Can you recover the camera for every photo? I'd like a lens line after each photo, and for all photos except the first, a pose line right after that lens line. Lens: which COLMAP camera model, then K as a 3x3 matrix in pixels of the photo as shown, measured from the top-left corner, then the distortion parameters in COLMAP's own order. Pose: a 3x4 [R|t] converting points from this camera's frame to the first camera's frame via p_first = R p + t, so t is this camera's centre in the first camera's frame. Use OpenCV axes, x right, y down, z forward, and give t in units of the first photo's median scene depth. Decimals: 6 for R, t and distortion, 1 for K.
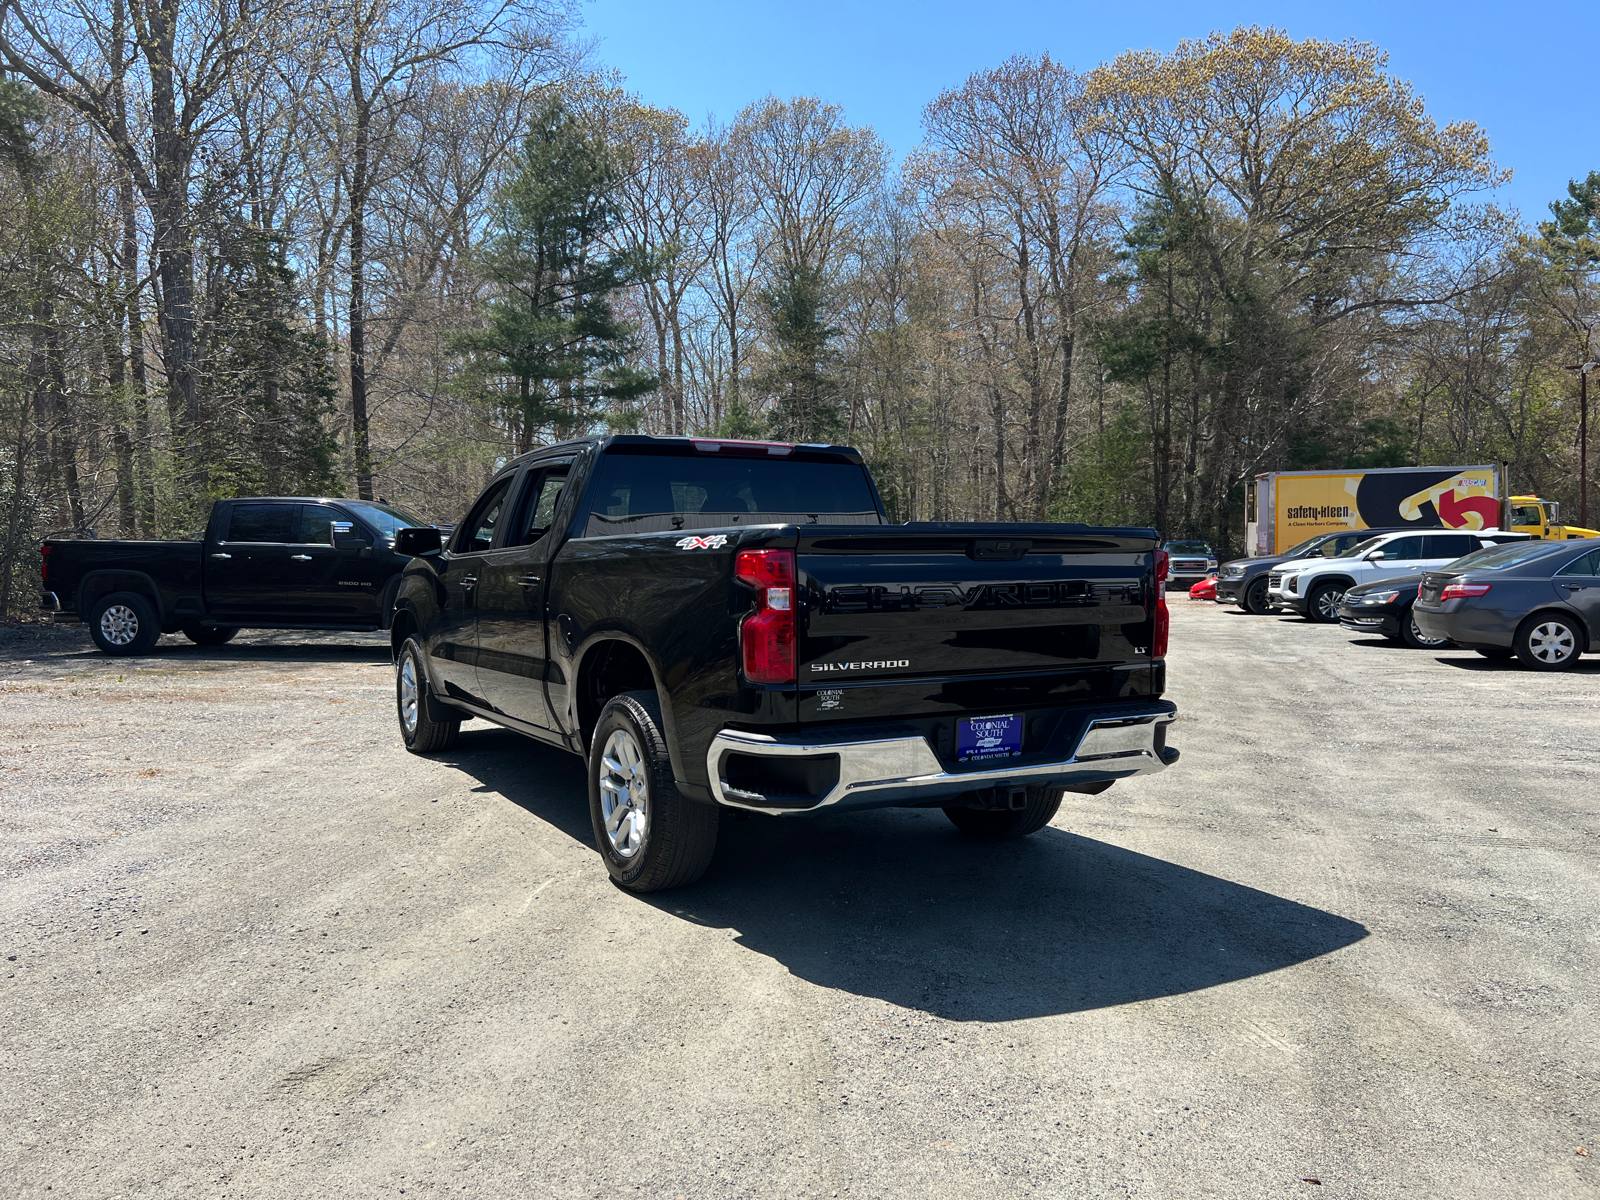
lens RADIAL K [[1190.1, 0, 804.1], [0, 1190.1, 601.7], [0, 0, 1]] dist [0.025452, -0.007018]
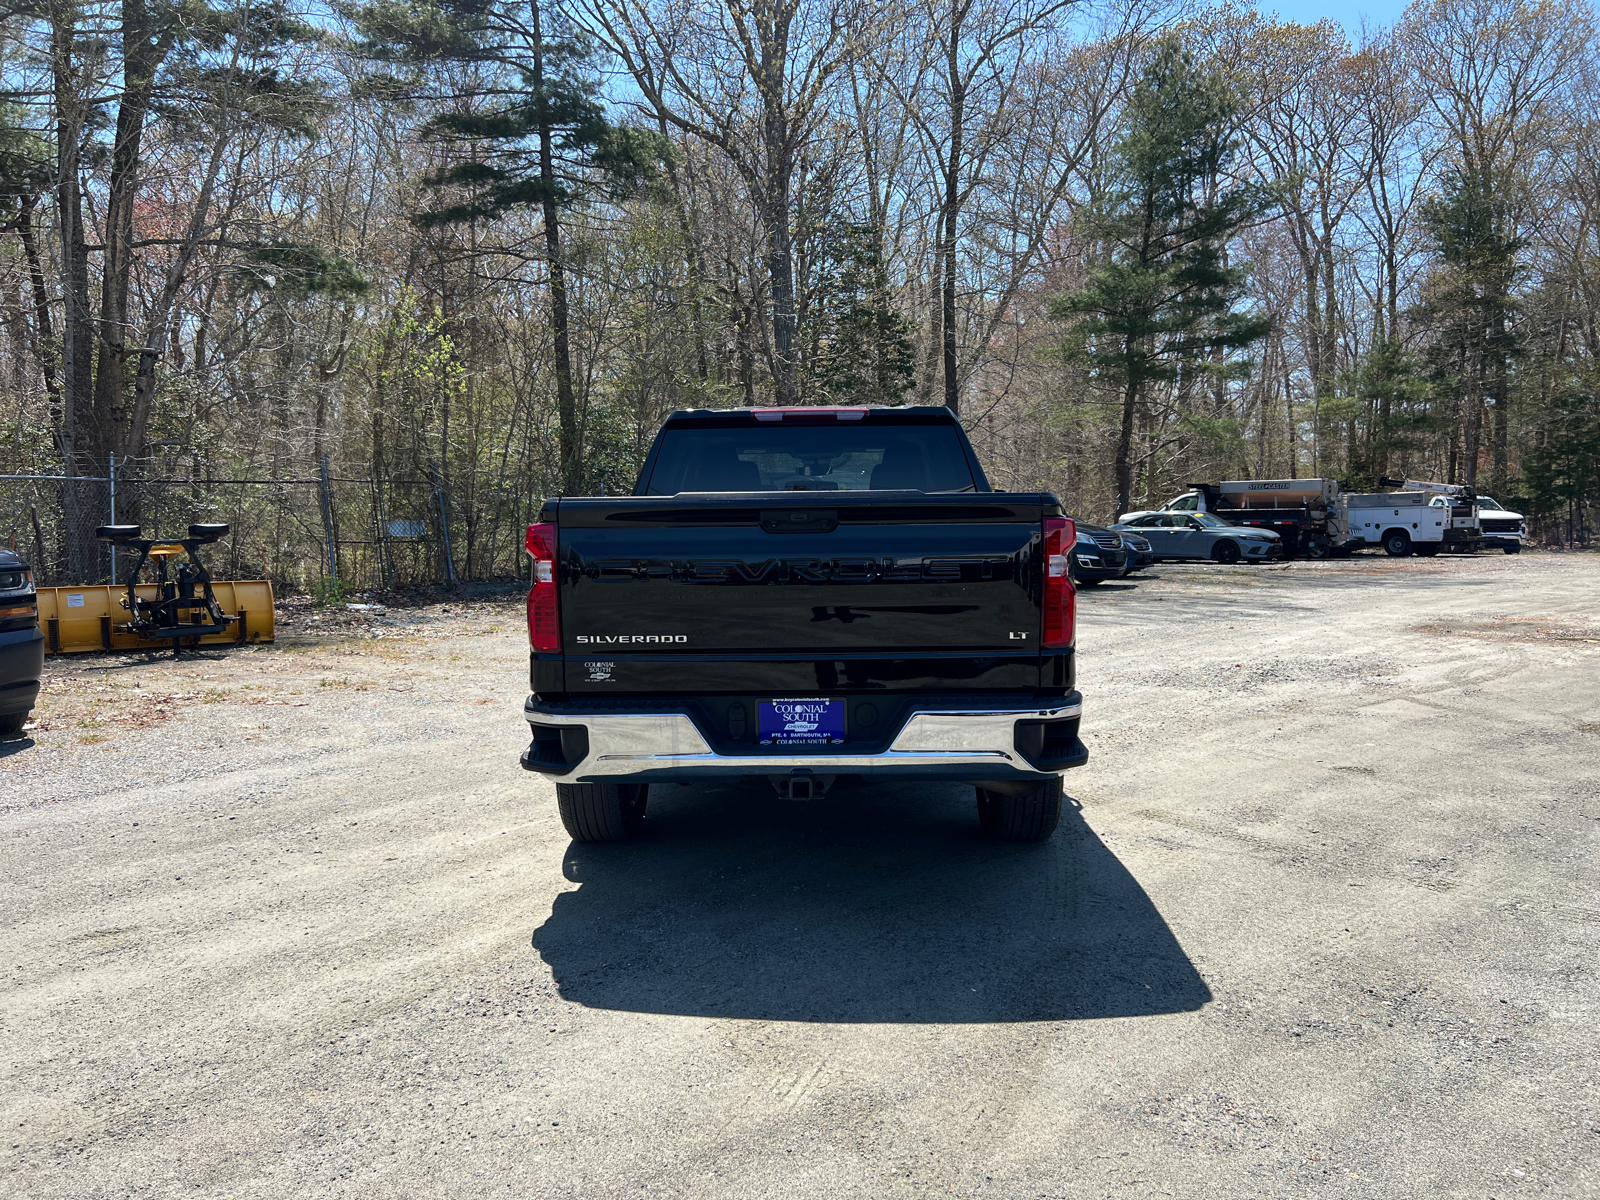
lens RADIAL K [[1186.4, 0, 811.0], [0, 1186.4, 594.8], [0, 0, 1]] dist [0.041458, -0.037861]
pose [[0.856418, 0.023740, -0.515738, 0.467621], [-0.009200, 0.999485, 0.030731, -0.010725], [0.516202, -0.021574, 0.856195, 0.150577]]
